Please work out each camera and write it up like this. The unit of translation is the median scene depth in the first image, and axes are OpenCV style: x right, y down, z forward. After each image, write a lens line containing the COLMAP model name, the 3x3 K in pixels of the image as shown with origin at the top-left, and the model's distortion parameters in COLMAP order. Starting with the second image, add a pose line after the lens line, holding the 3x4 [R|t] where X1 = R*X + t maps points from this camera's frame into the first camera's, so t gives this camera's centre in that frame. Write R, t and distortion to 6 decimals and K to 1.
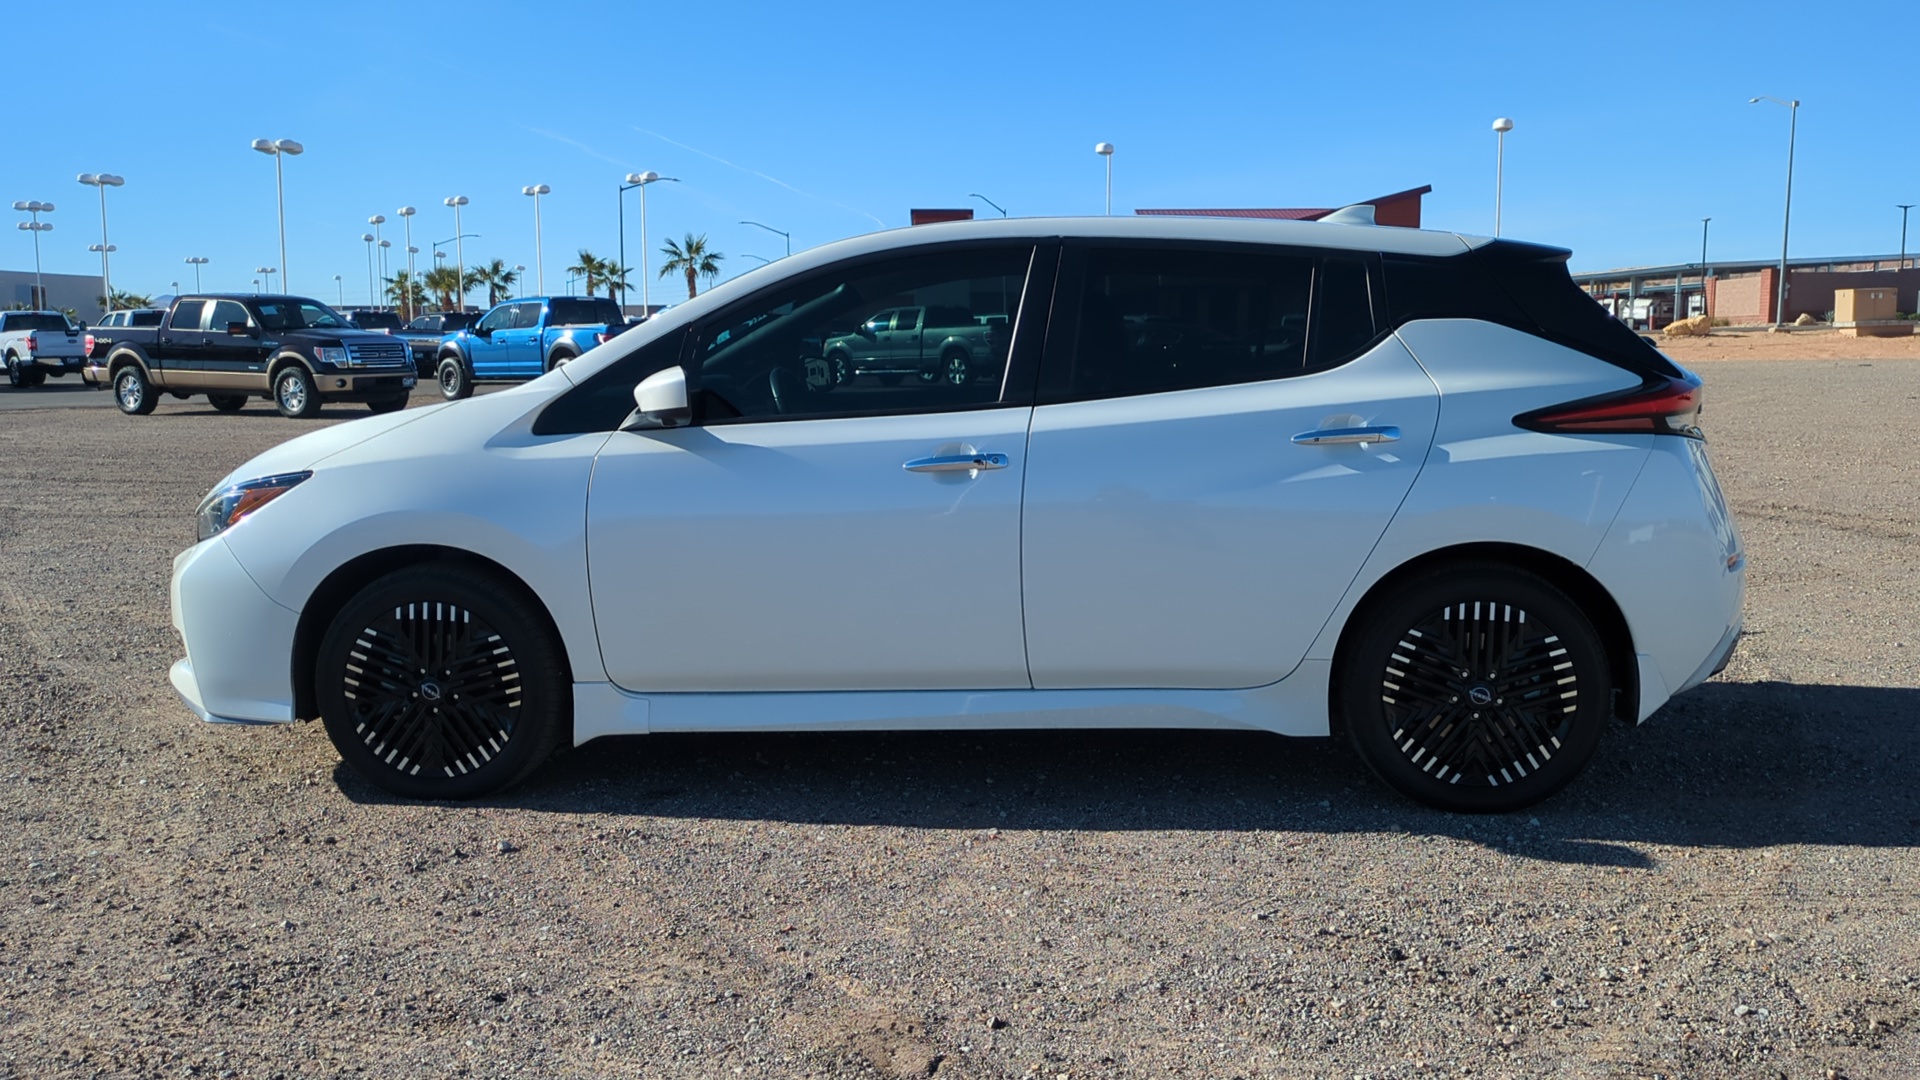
lens RADIAL K [[1645.0, 0, 969.0], [0, 1645.0, 550.0], [0, 0, 1]] dist [0.061850, -0.073260]
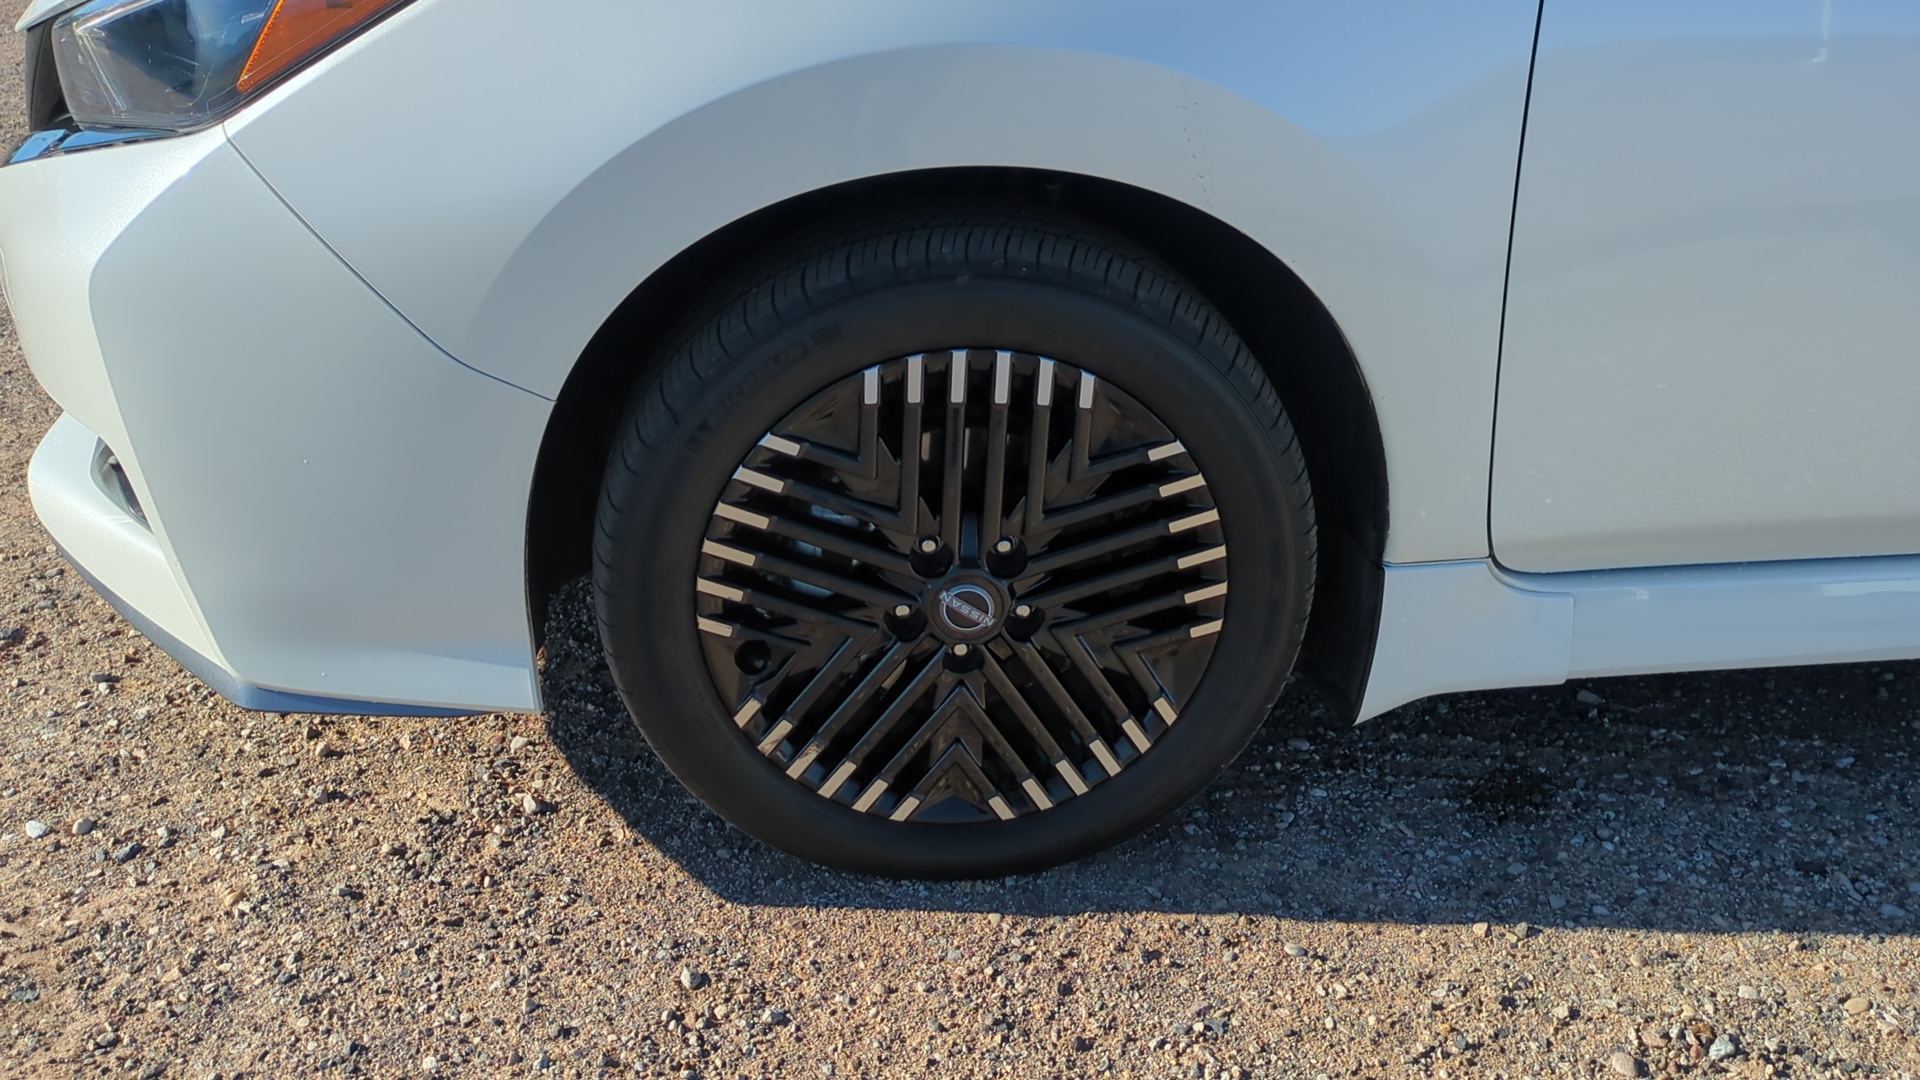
lens RADIAL K [[1645.0, 0, 958.7], [0, 1645.0, 542.5], [0, 0, 1]] dist [0.061850, -0.073260]
pose [[0.983786, -0.060437, 0.168859, -0.379136], [0.005221, 0.950764, 0.309871, -0.030649], [-0.179272, -0.303965, 0.935664, 0.685433]]
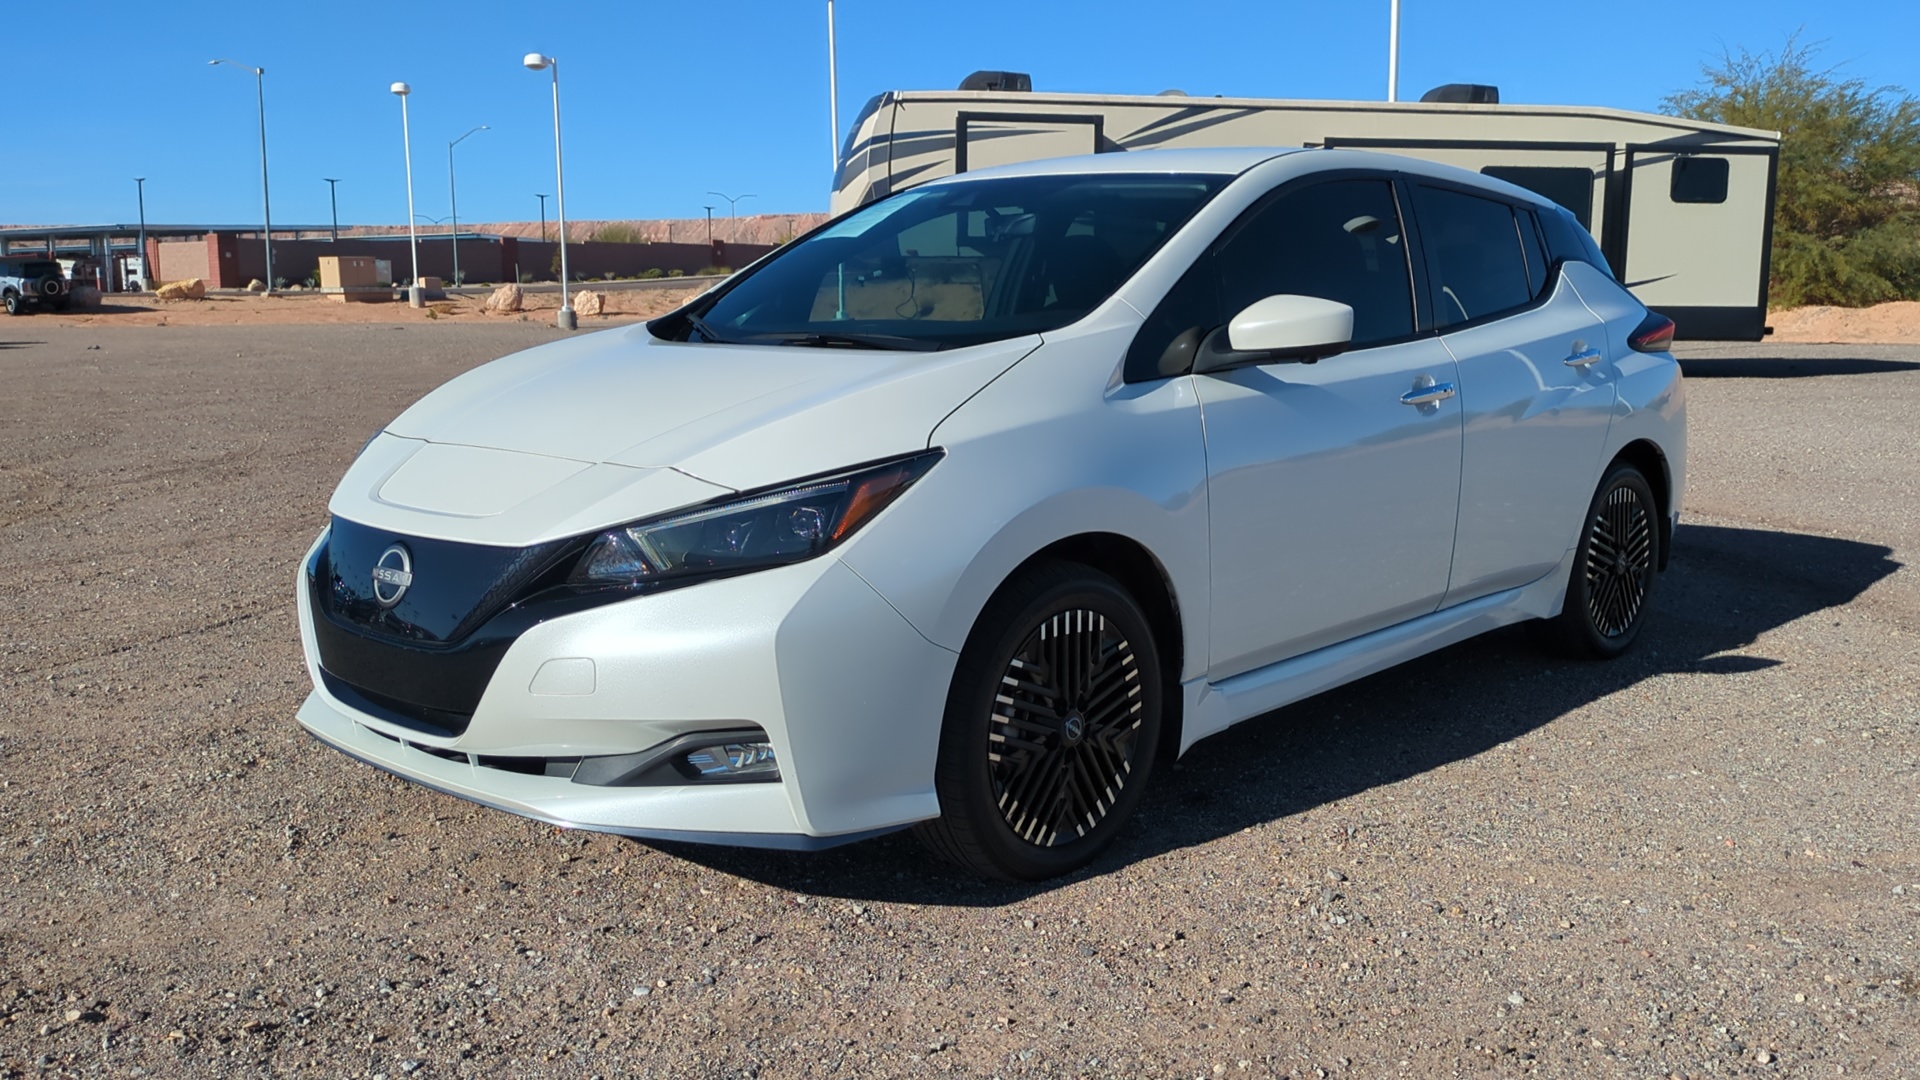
lens RADIAL K [[1645.0, 0, 978.7], [0, 1645.0, 540.8], [0, 0, 1]] dist [0.061850, -0.073260]
pose [[0.606118, -0.103895, 0.788560, -0.922506], [0.092438, 0.993915, 0.059899, -0.047516], [-0.789985, 0.036587, 0.612033, 0.568931]]
